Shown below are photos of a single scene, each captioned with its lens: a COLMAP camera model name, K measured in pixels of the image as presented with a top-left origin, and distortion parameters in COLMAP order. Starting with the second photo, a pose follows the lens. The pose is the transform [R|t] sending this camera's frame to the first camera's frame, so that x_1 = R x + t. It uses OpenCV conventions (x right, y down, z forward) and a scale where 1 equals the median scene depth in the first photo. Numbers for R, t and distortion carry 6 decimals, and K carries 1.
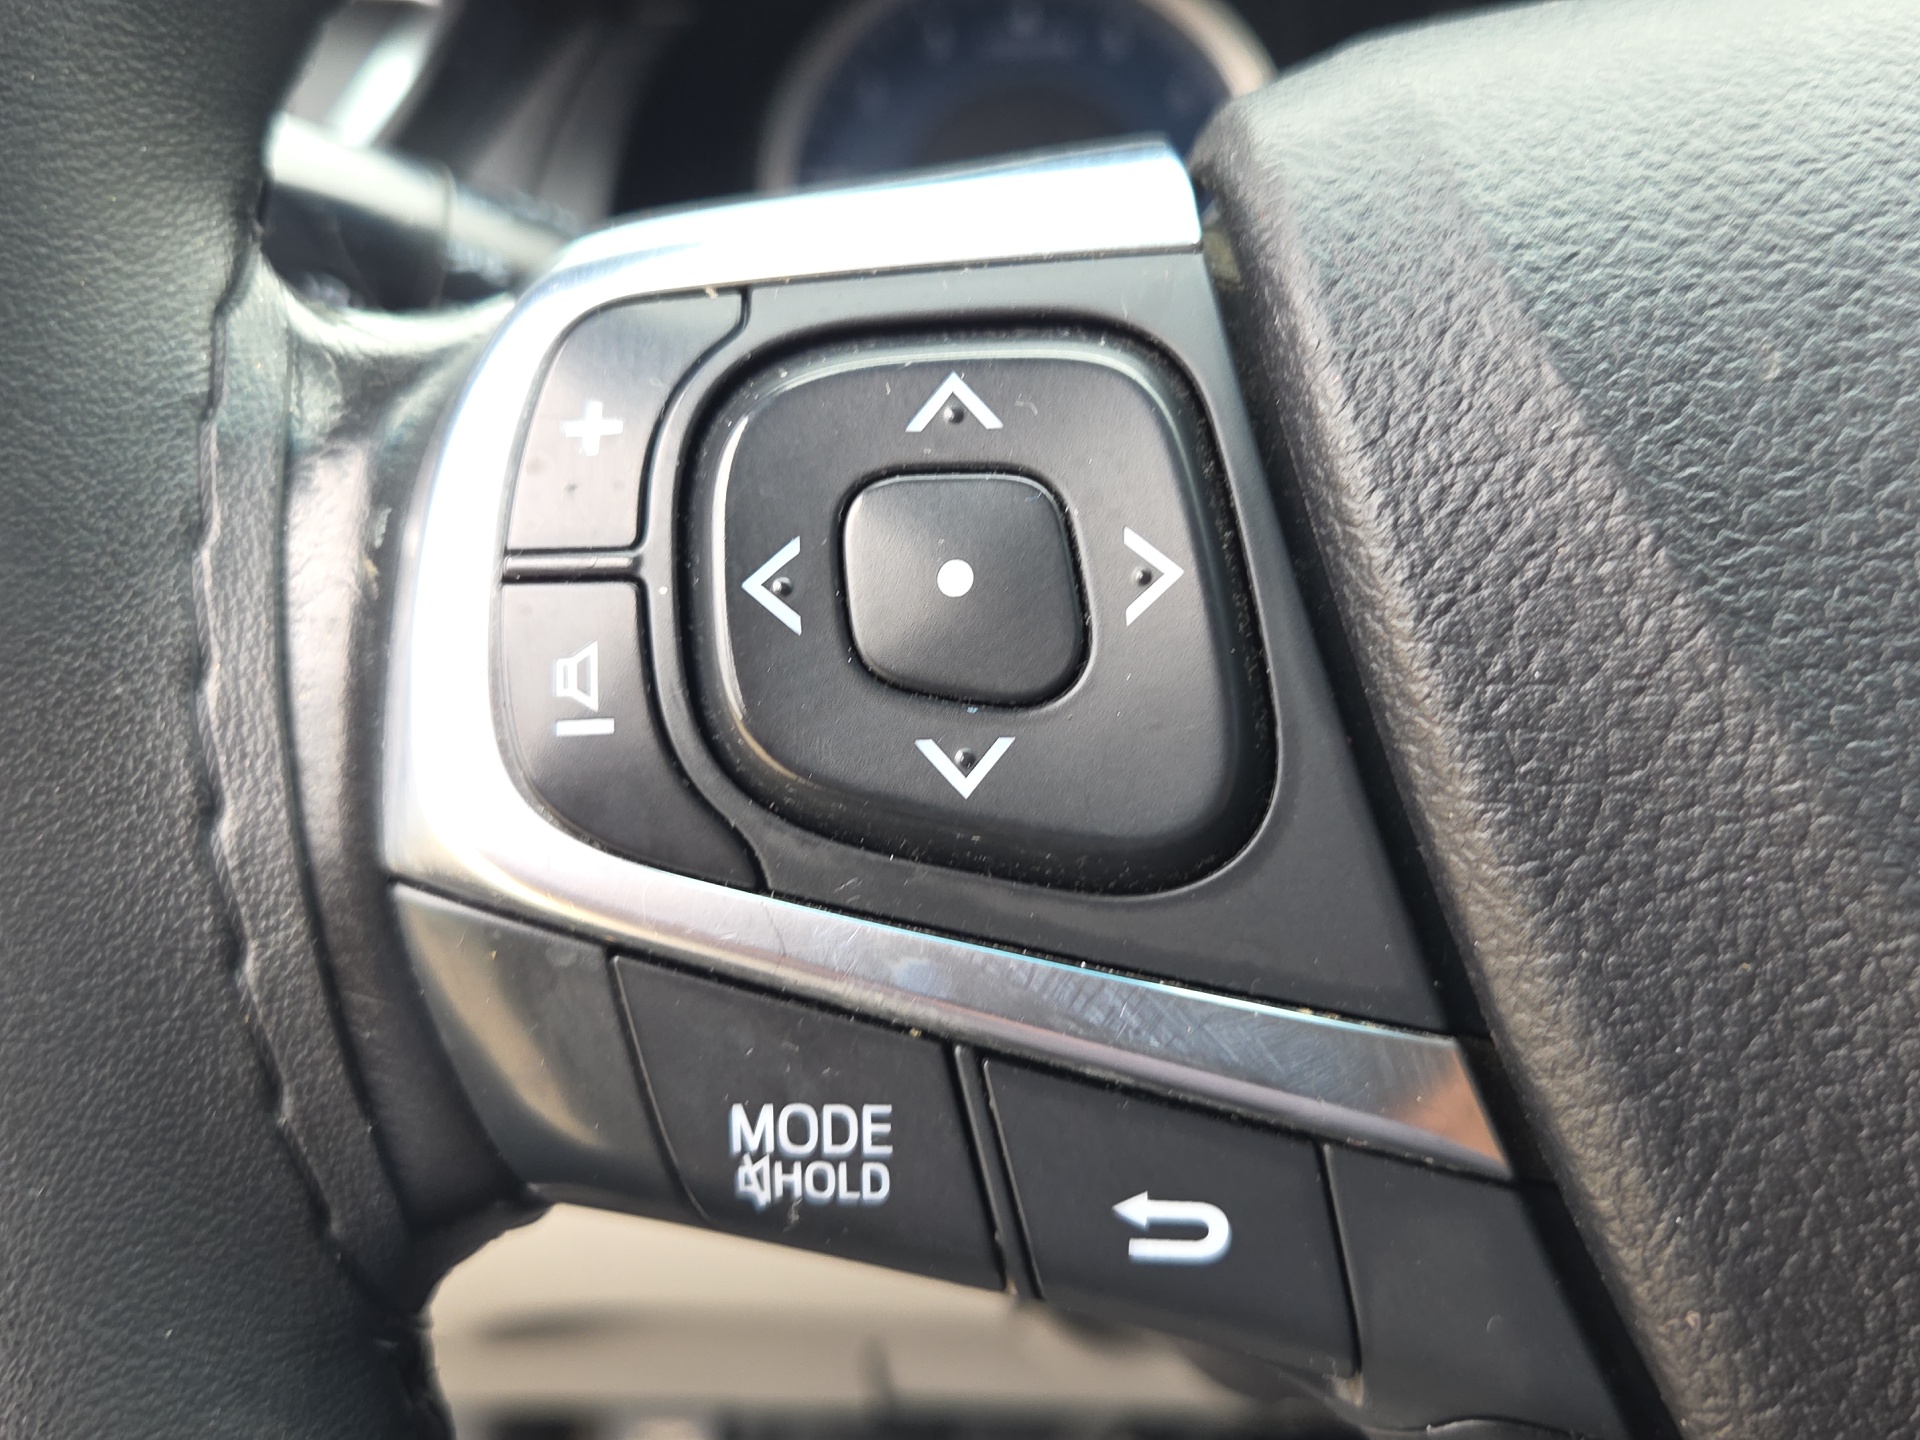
lens RADIAL K [[1877.3, 0, 959.3], [0, 1877.3, 694.1], [0, 0, 1]] dist [0.024938, 0.000154]
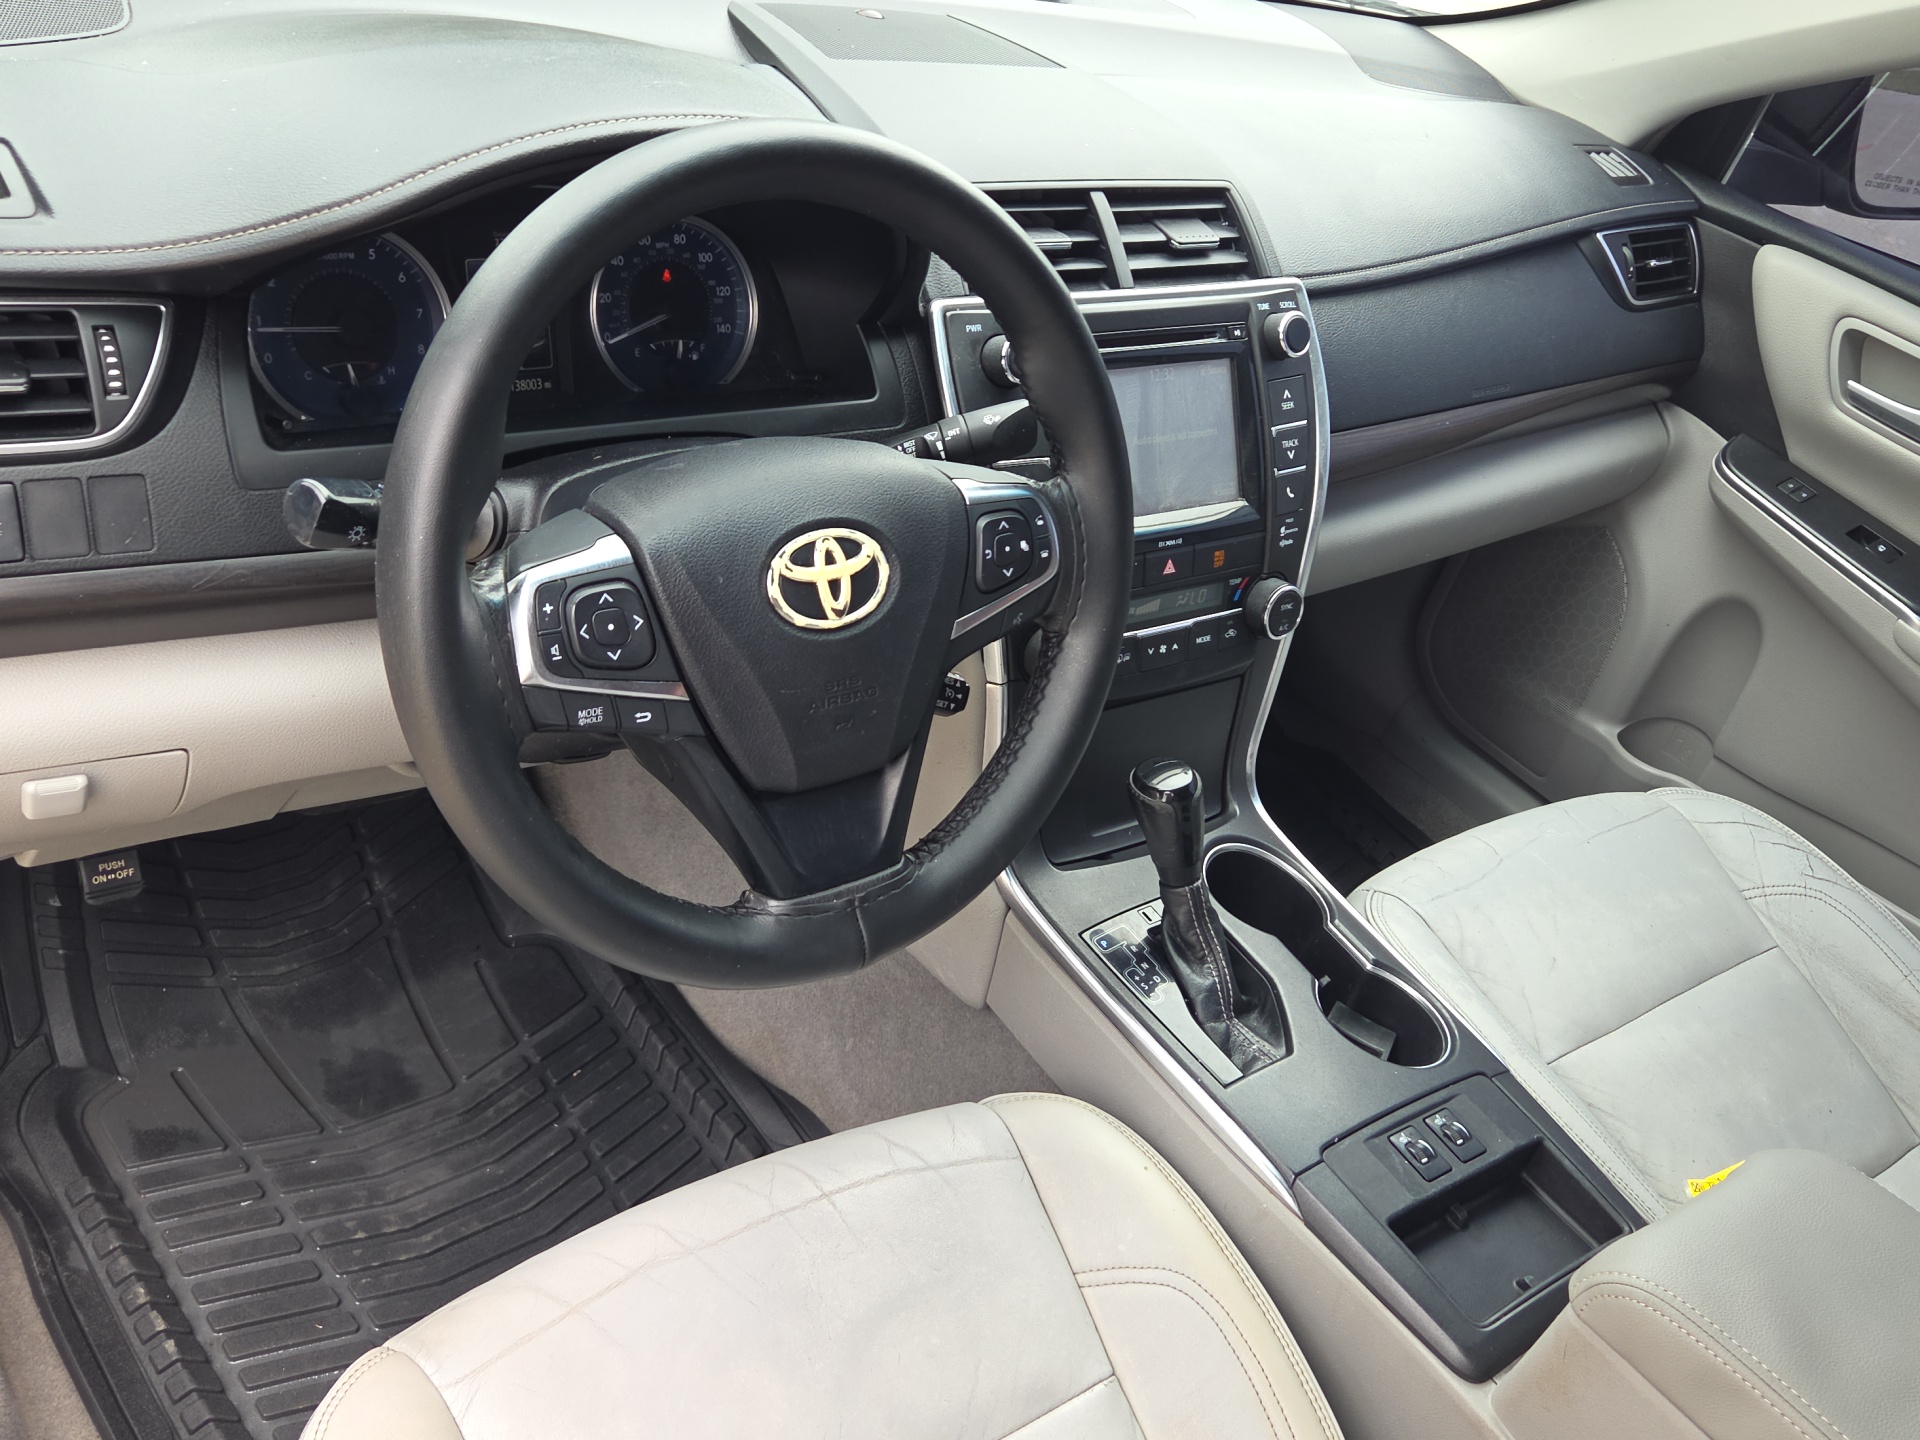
lens RADIAL K [[1787.2, 0, 941.2], [0, 1787.2, 693.9], [0, 0, 1]] dist [0.050507, -0.003849]
pose [[0.788946, -0.175169, 0.588966, -2.701668], [-0.020140, 0.950618, 0.309709, -1.728008], [-0.614133, -0.256205, 0.746458, -4.229109]]
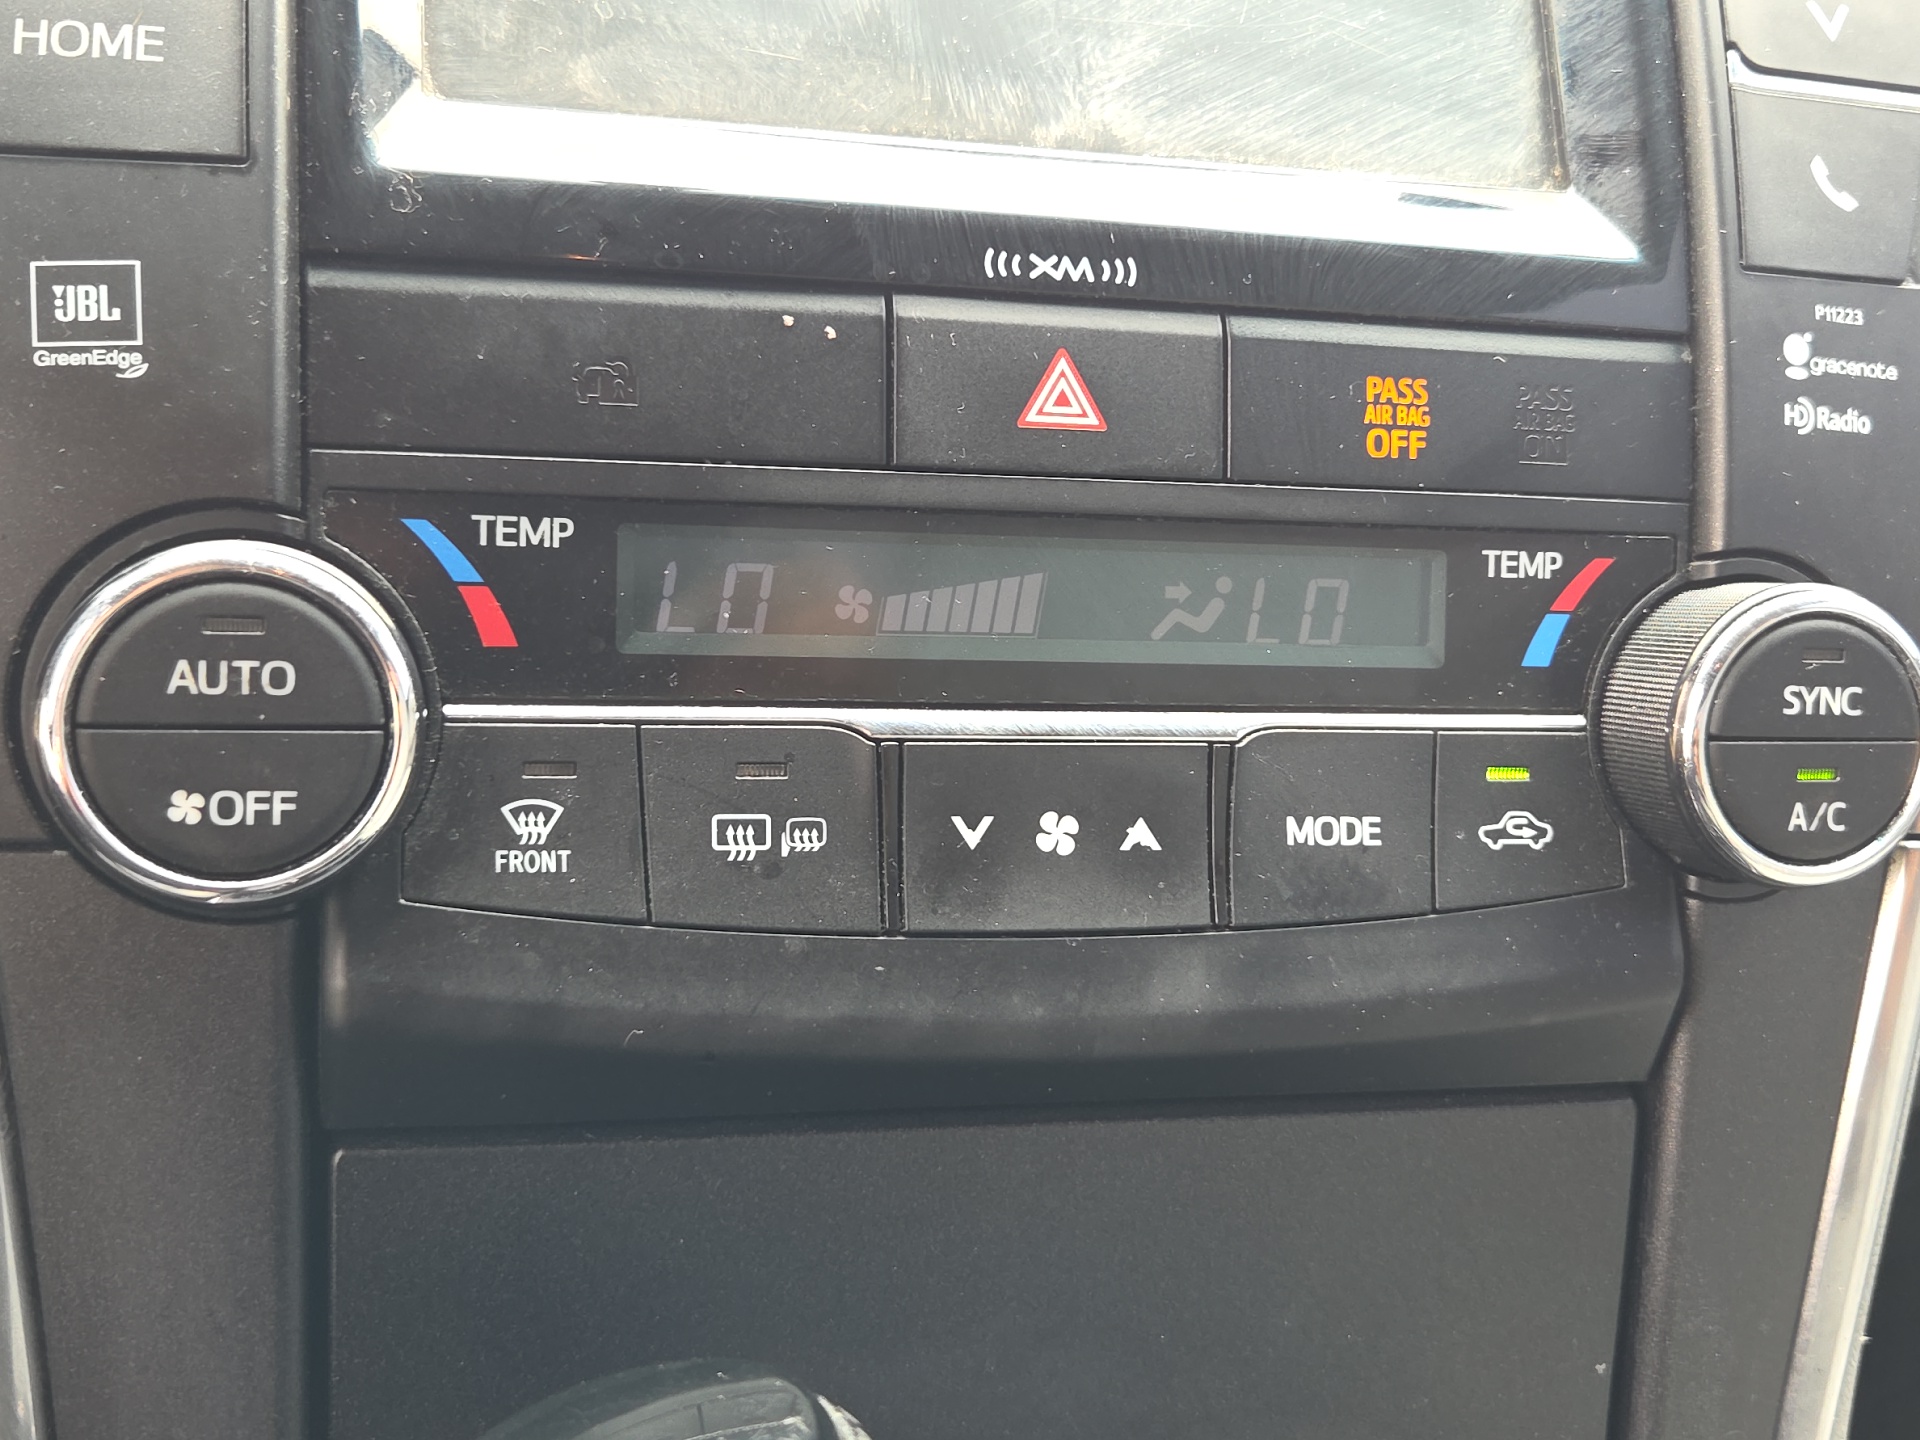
lens RADIAL K [[2257.9, 0, 965.3], [0, 2257.9, 689.0], [0, 0, 1]] dist [0.047761, -0.026934]
pose [[0.963354, 0.013698, 0.267882, 3.099005], [-0.004810, 0.999417, -0.033806, 0.867757], [-0.268189, 0.031279, 0.962859, -0.034643]]
